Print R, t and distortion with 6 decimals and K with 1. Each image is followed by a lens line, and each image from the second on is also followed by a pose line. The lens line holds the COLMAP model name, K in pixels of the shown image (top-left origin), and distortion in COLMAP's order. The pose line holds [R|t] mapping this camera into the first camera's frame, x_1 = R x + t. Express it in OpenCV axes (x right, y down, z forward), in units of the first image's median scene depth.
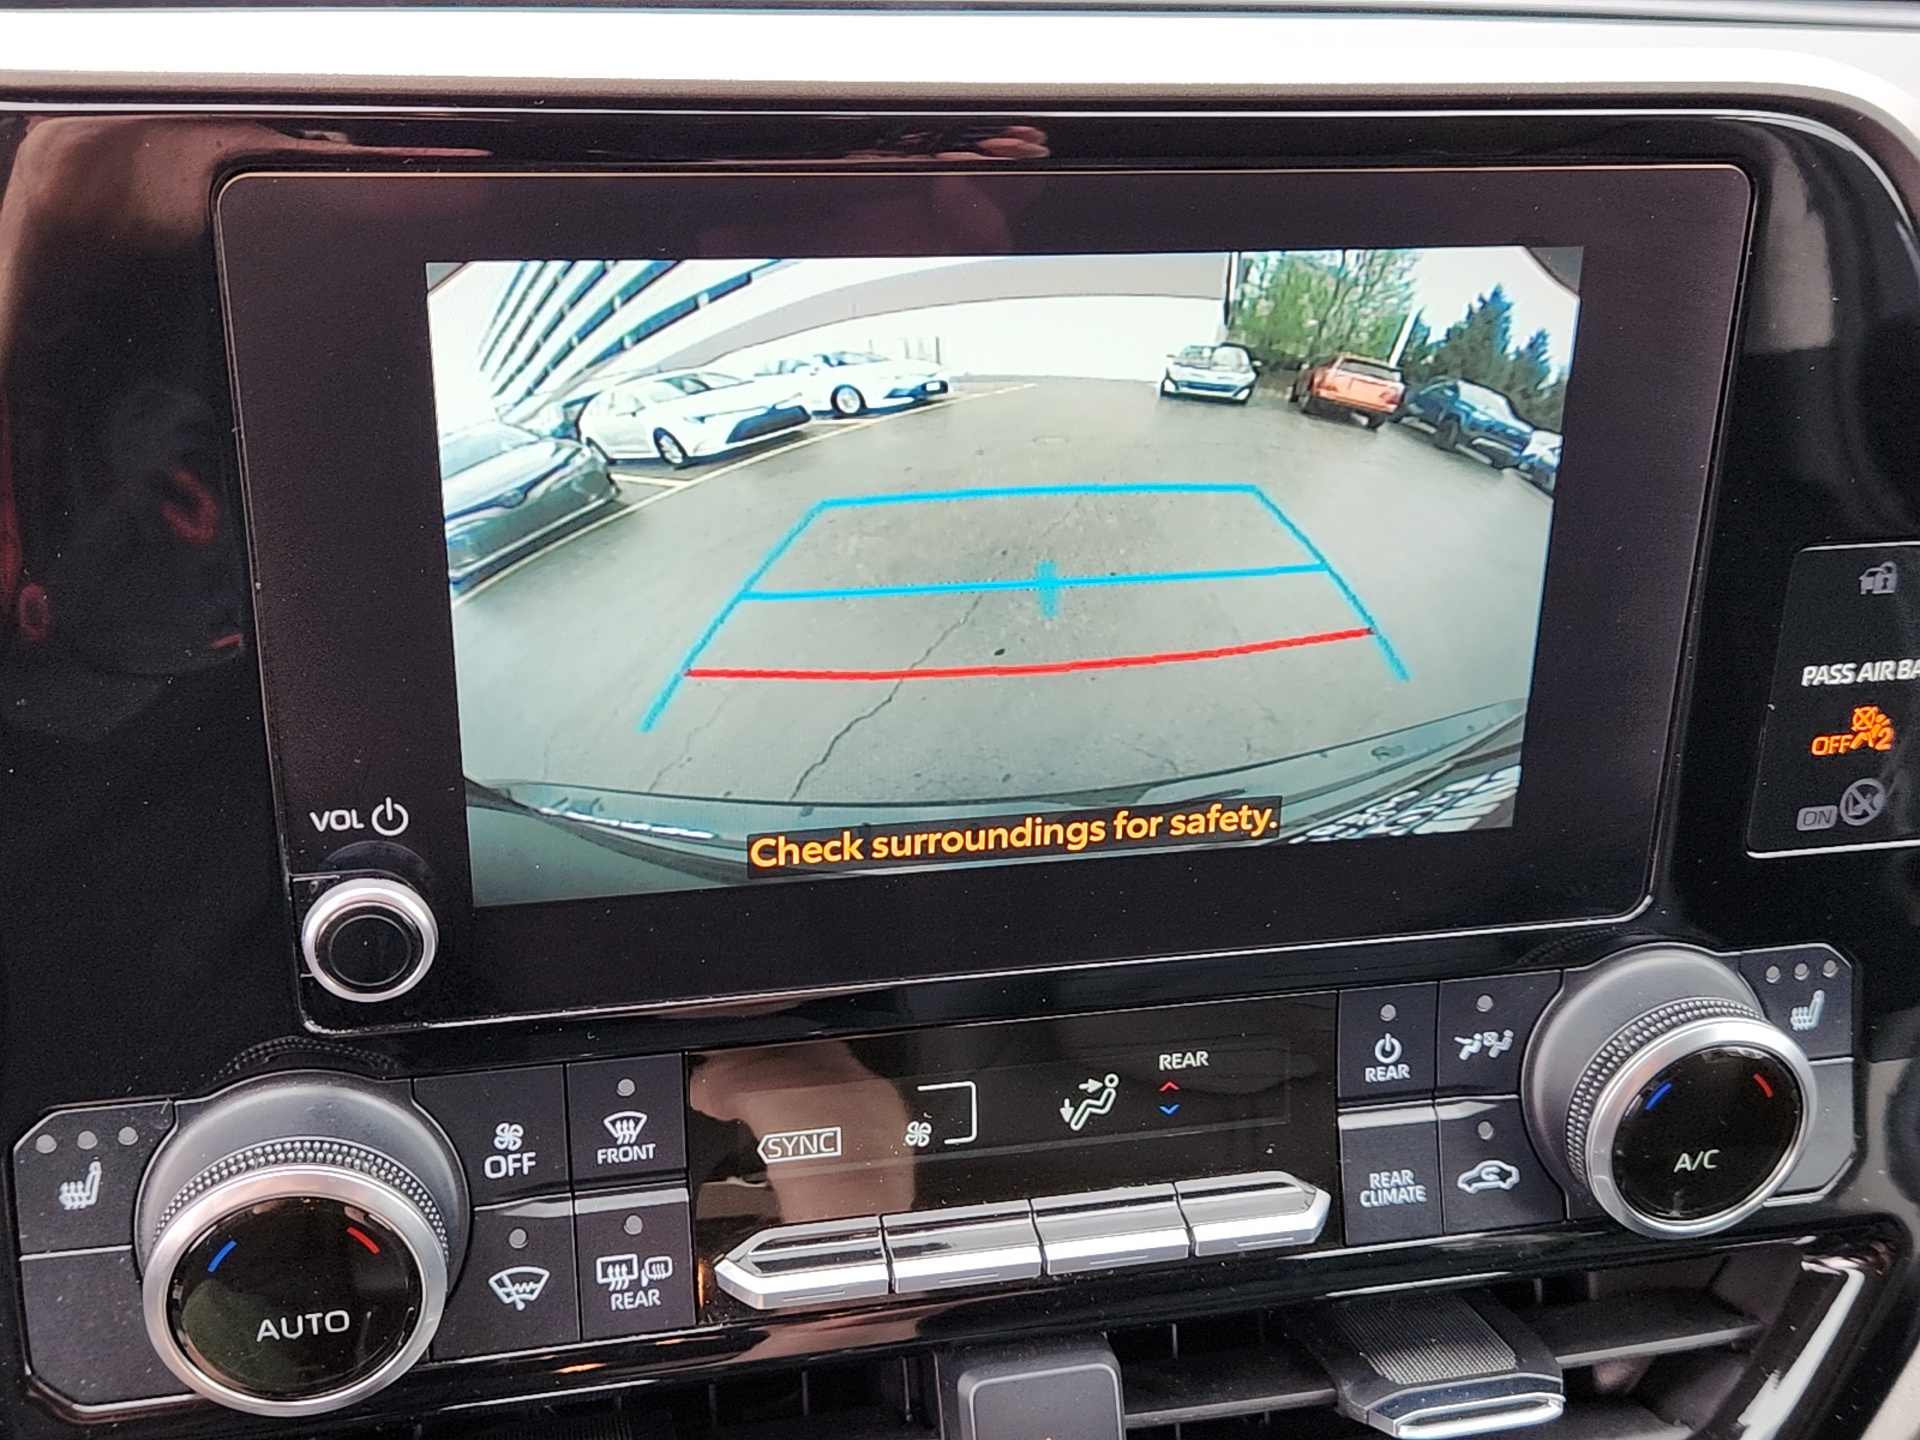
lens RADIAL K [[2095.0, 0, 959.1], [0, 2095.0, 710.6], [0, 0, 1]] dist [0.088374, -0.170560]
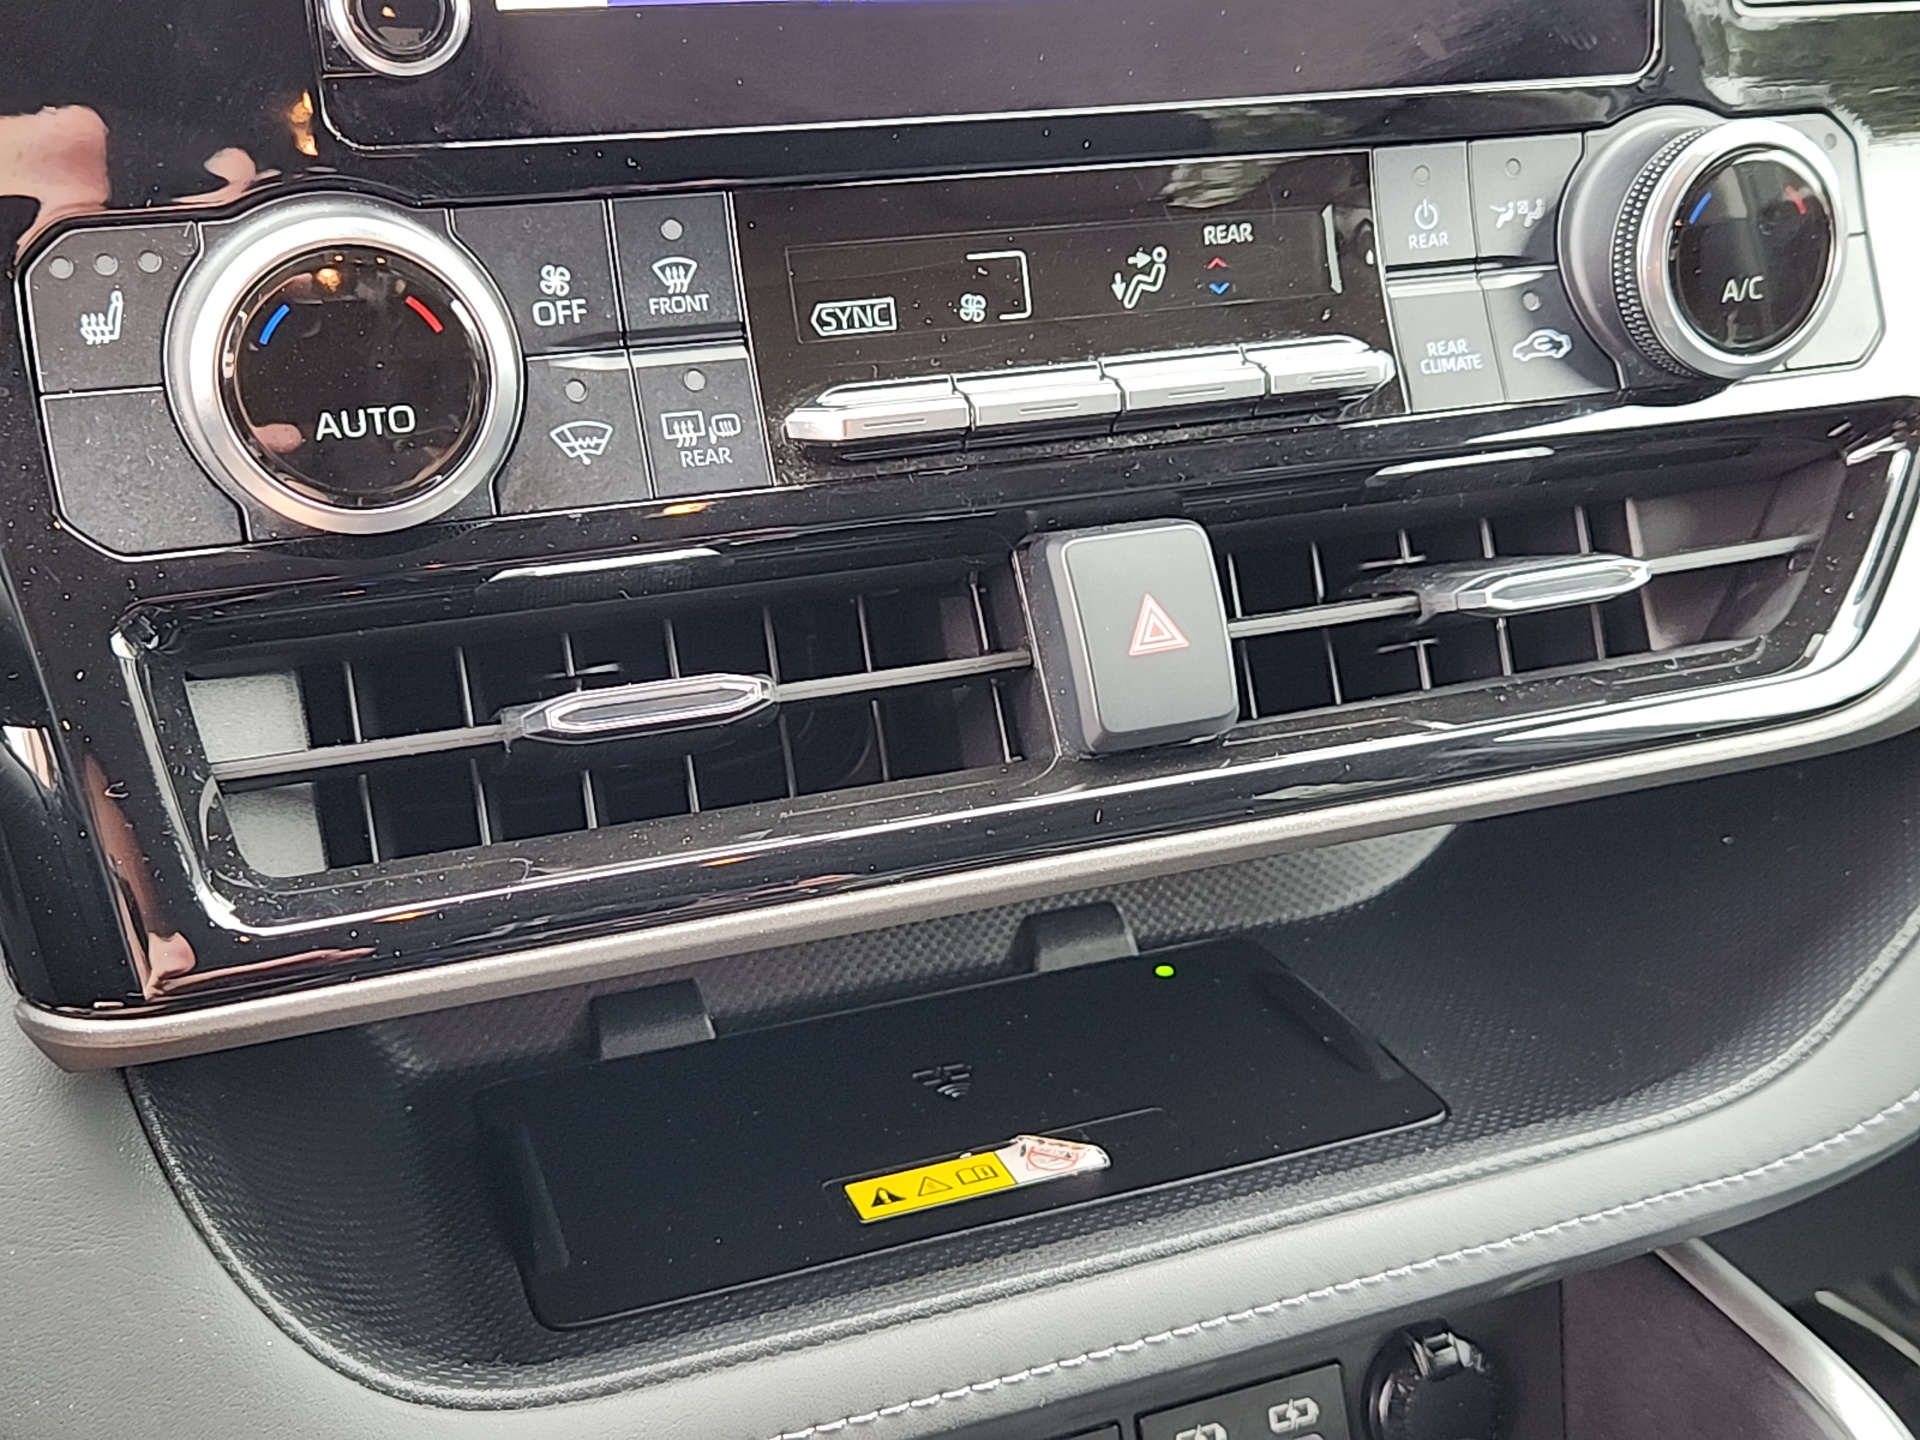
lens RADIAL K [[2107.2, 0, 960.0], [0, 2107.2, 720.0], [0, 0, 1]] dist [0.086771, -0.169987]
pose [[0.989048, -0.112116, 0.095993, -0.144694], [0.122963, 0.985640, -0.115736, 0.518316], [-0.081639, 0.126272, 0.988631, 0.070076]]
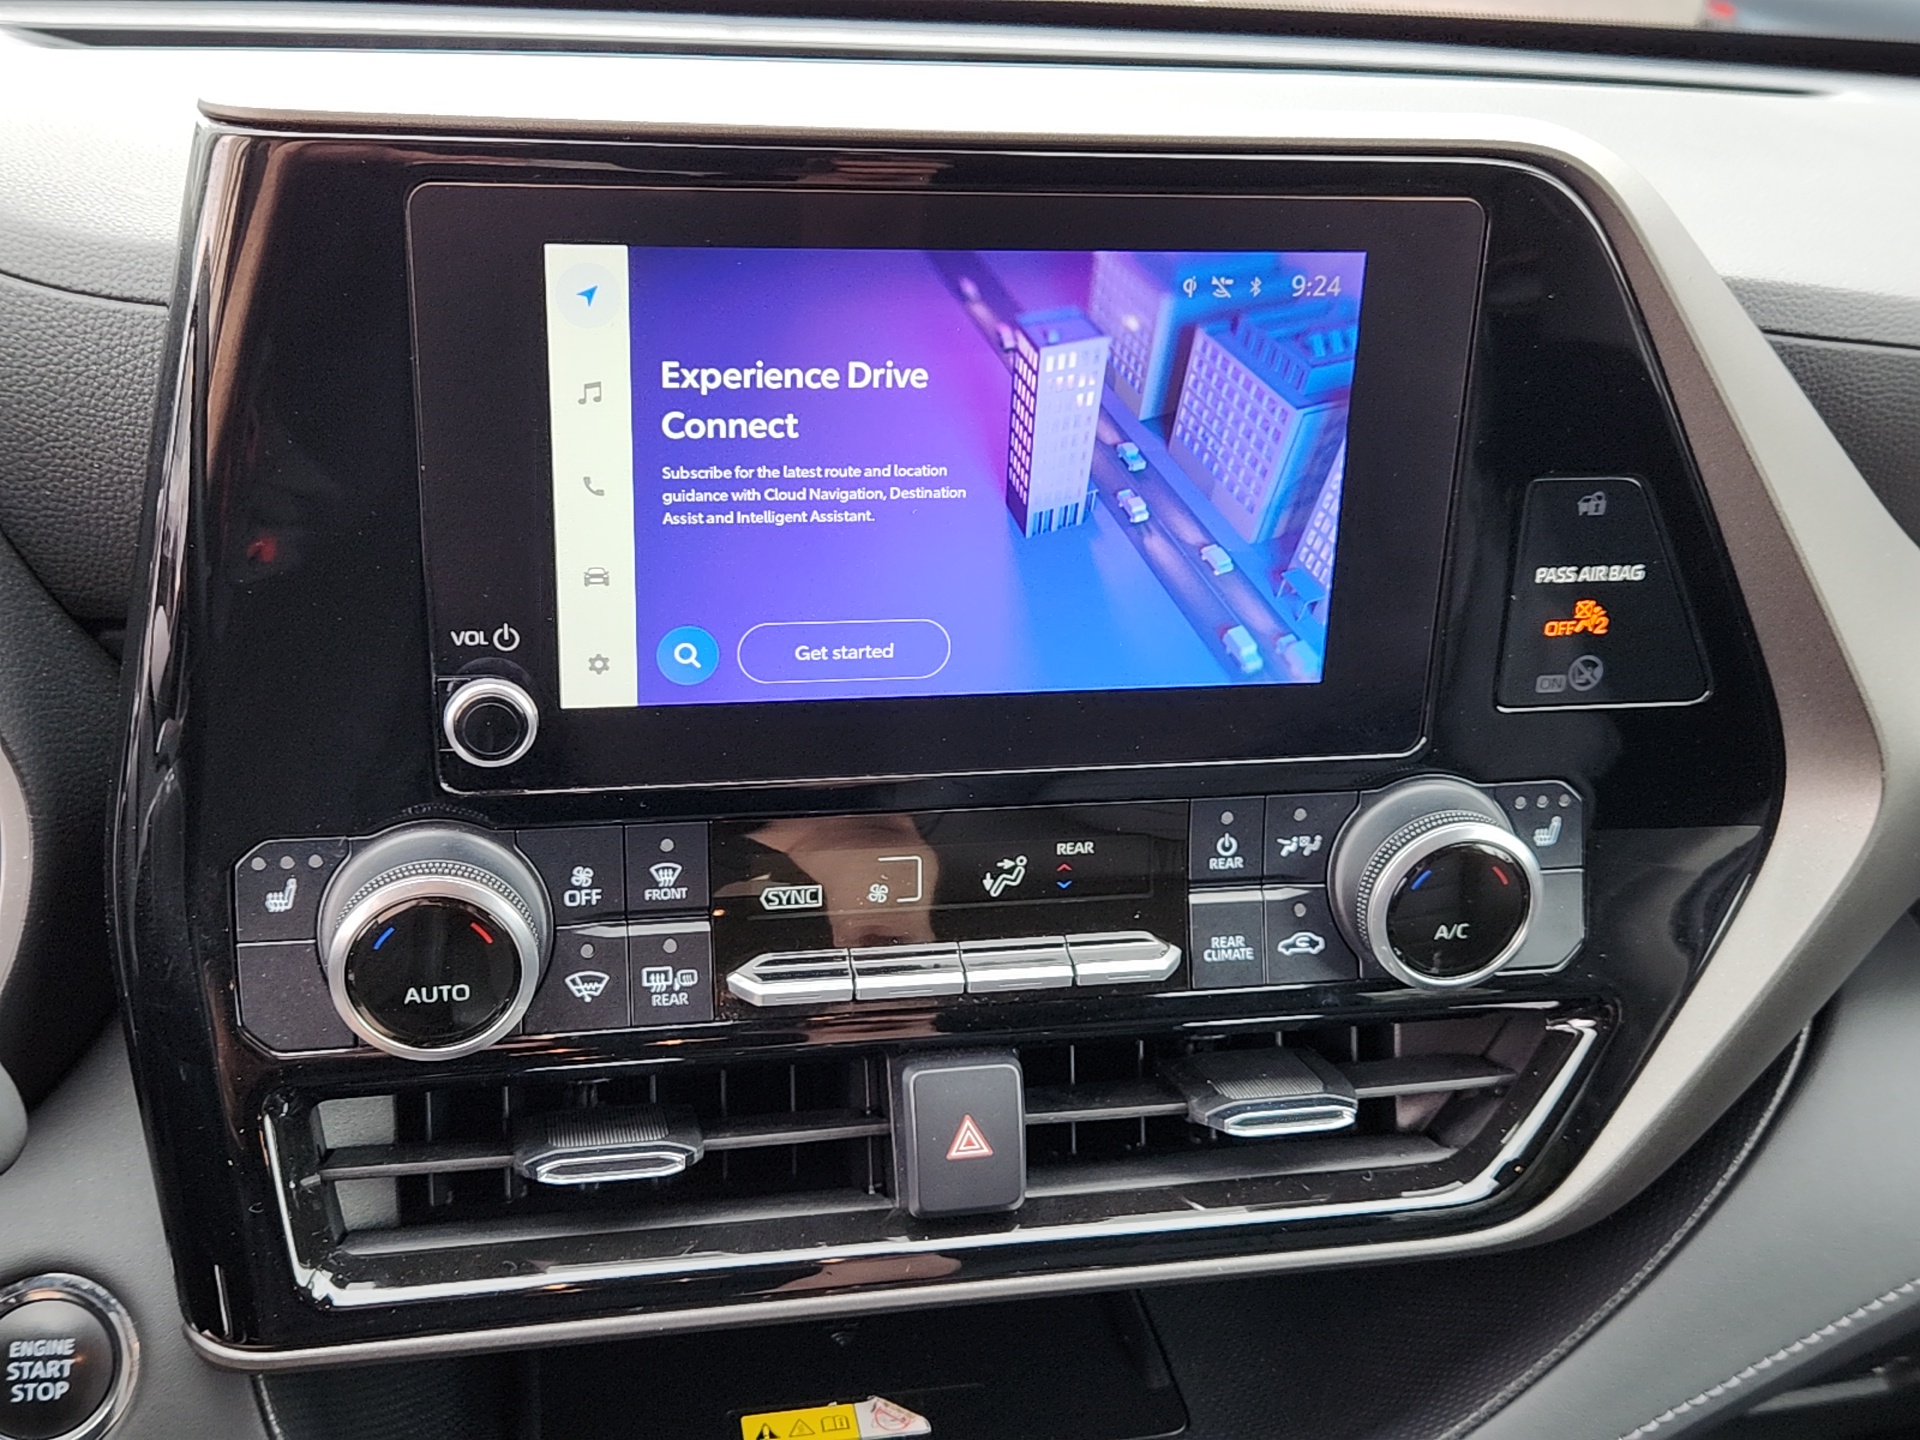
lens RADIAL K [[2107.2, 0, 960.0], [0, 2107.2, 720.0], [0, 0, 1]] dist [0.086771, -0.169987]
pose [[0.999666, 0.022955, -0.011862, 0.049490], [-0.023042, 0.999708, -0.007275, 0.100961], [0.011692, 0.007546, 0.999903, -0.388730]]
